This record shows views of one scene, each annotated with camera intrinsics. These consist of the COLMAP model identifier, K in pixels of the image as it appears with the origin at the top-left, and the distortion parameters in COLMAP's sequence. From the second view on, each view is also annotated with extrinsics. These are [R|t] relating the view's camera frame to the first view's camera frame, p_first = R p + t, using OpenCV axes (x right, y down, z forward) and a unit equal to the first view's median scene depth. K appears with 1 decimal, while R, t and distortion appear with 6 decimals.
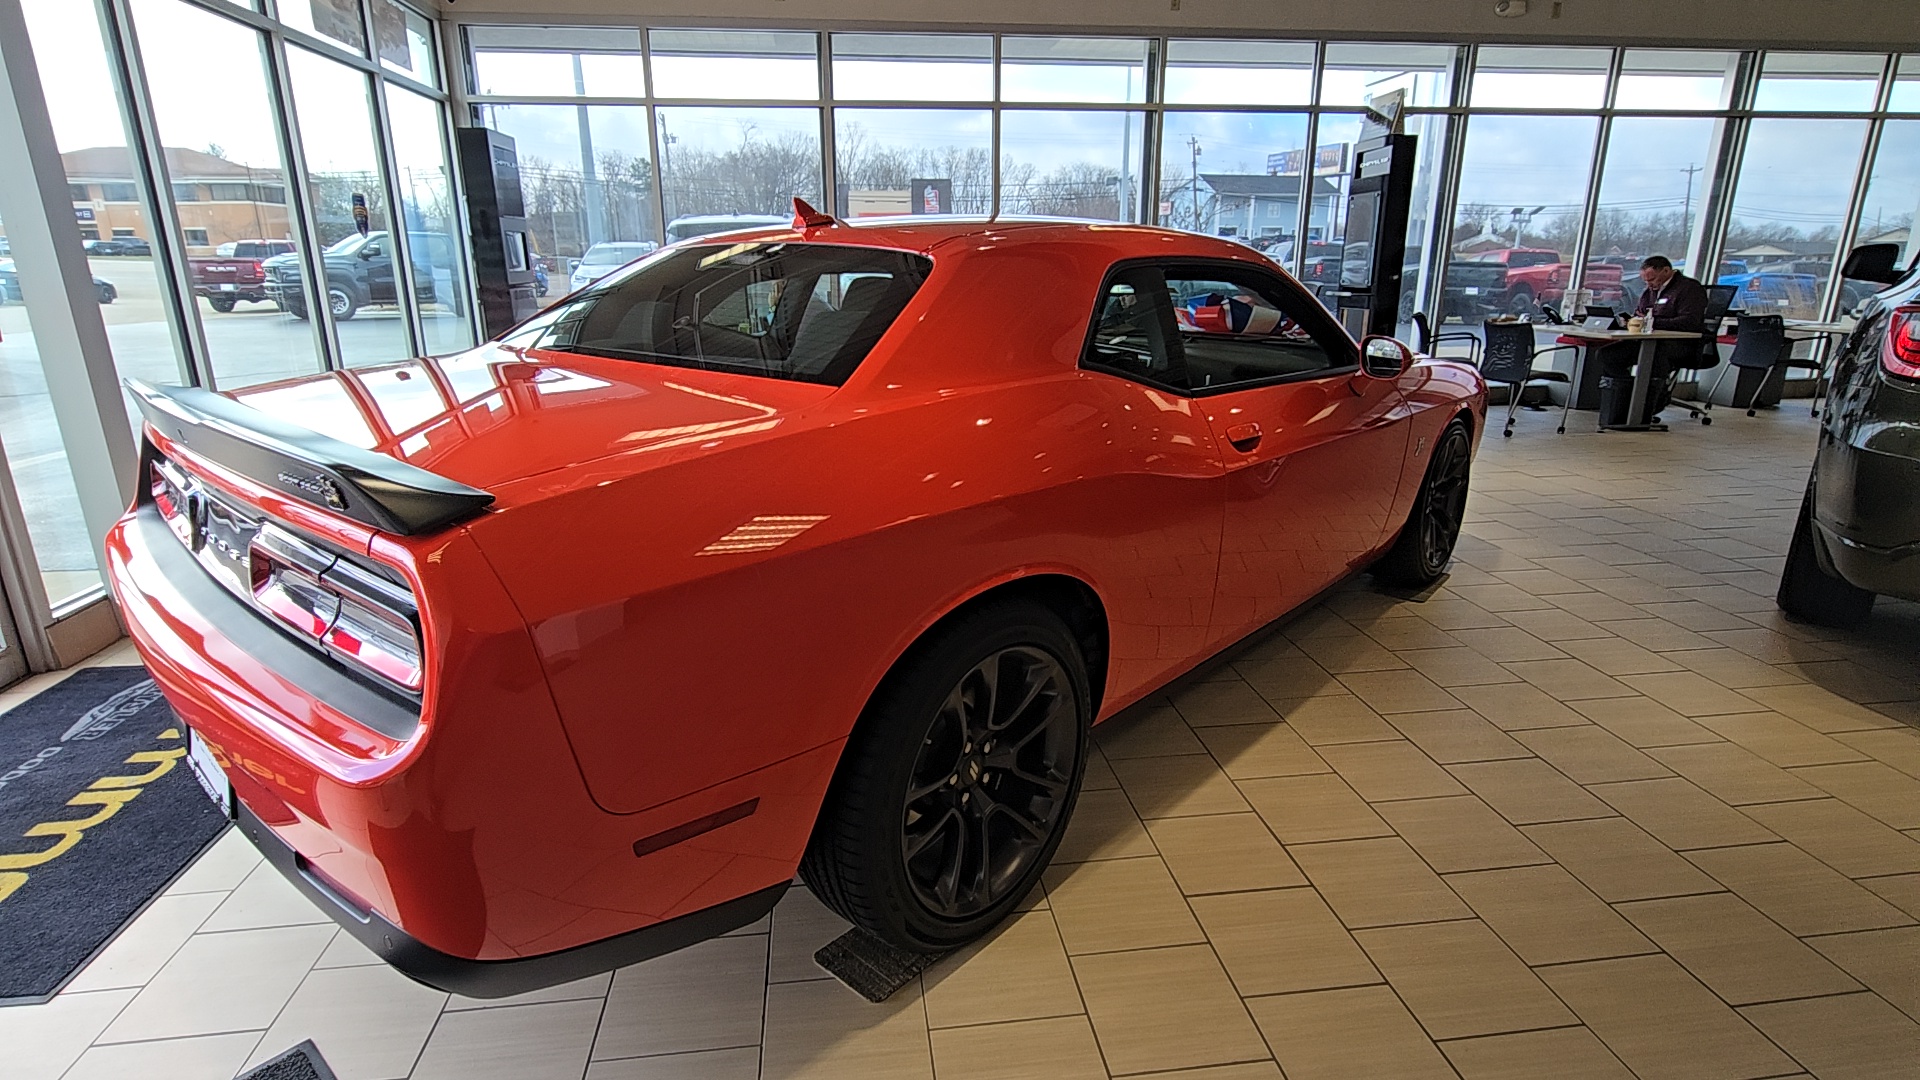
lens RADIAL K [[950.4, 0, 944.5], [0, 950.4, 550.7], [0, 0, 1]] dist [-0.002731, -0.001284]
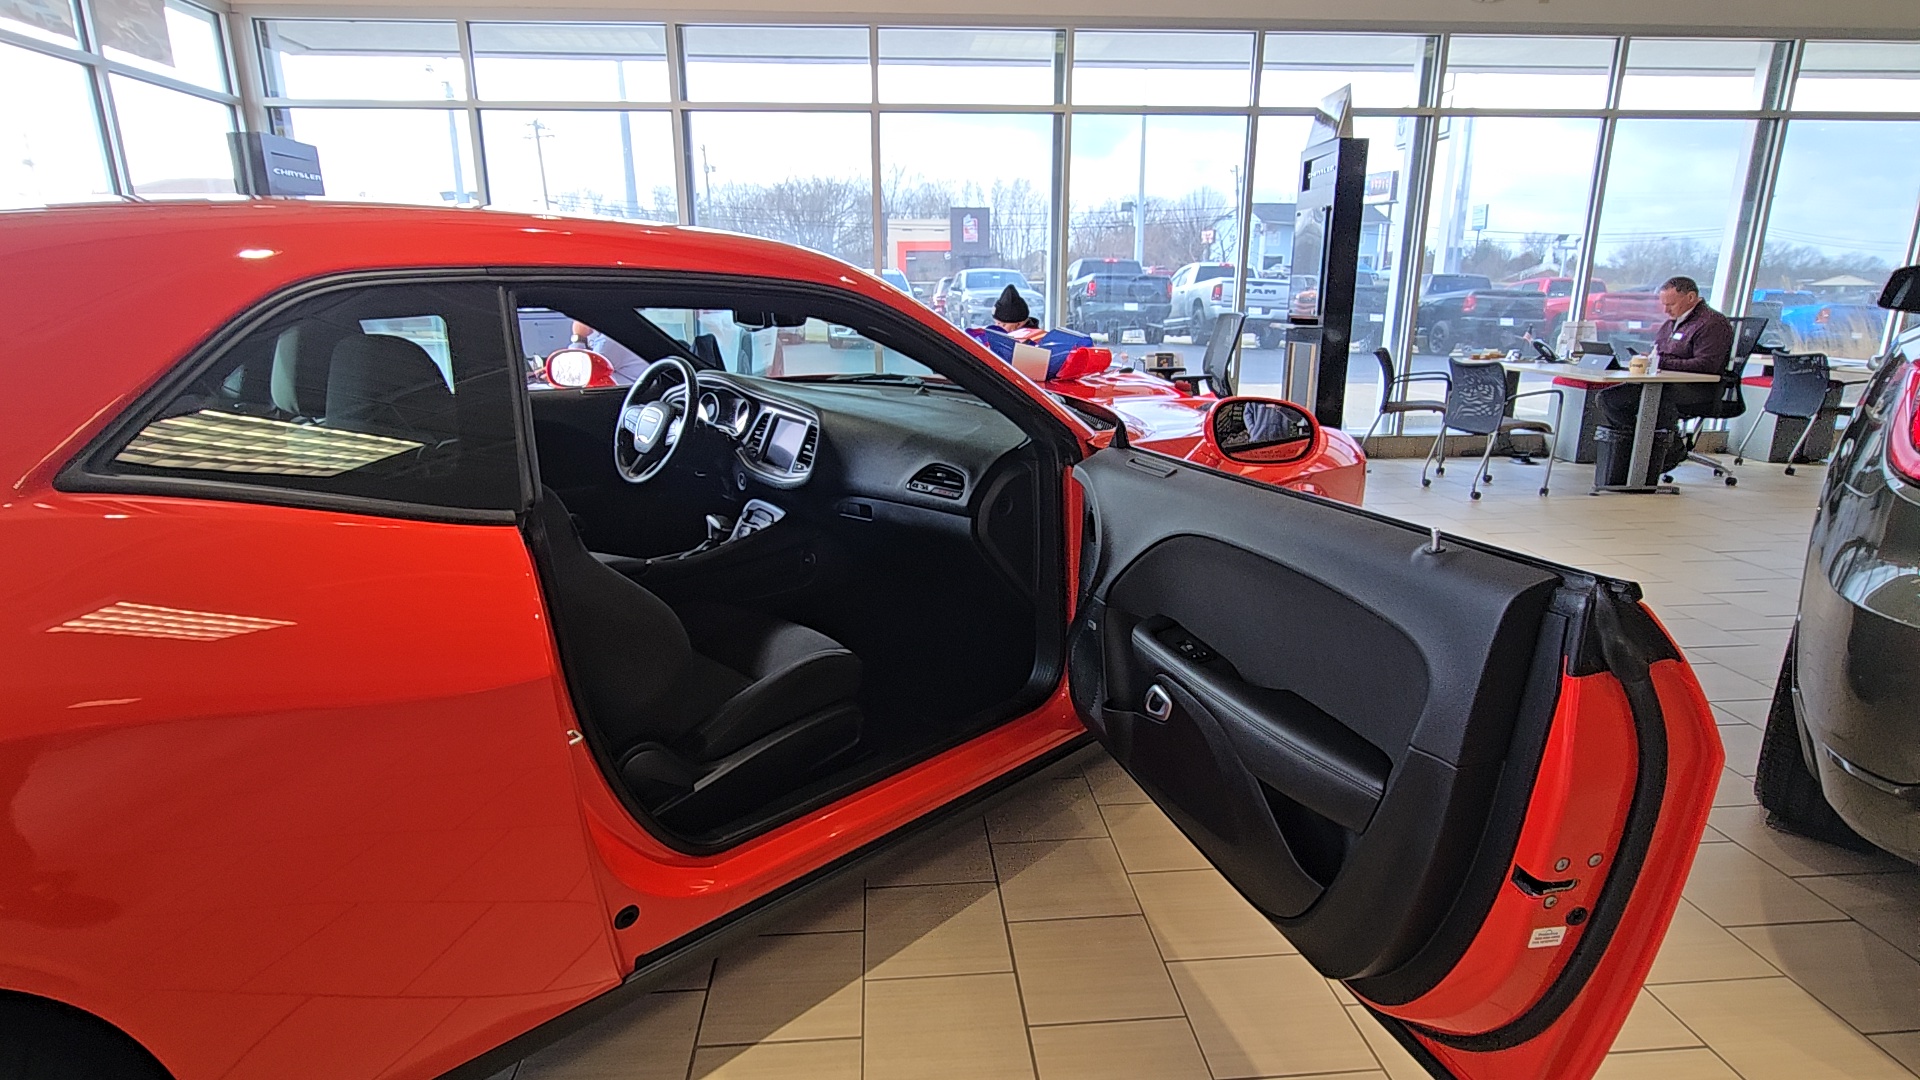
lens RADIAL K [[956.8, 0, 945.1], [0, 956.8, 547.0], [0, 0, 1]] dist [-0.001454, -0.000609]
pose [[0.998897, 0.014587, -0.044636, 0.159342], [-0.016035, 0.999351, -0.032270, -0.041812], [0.044136, 0.032950, 0.998482, 0.144248]]
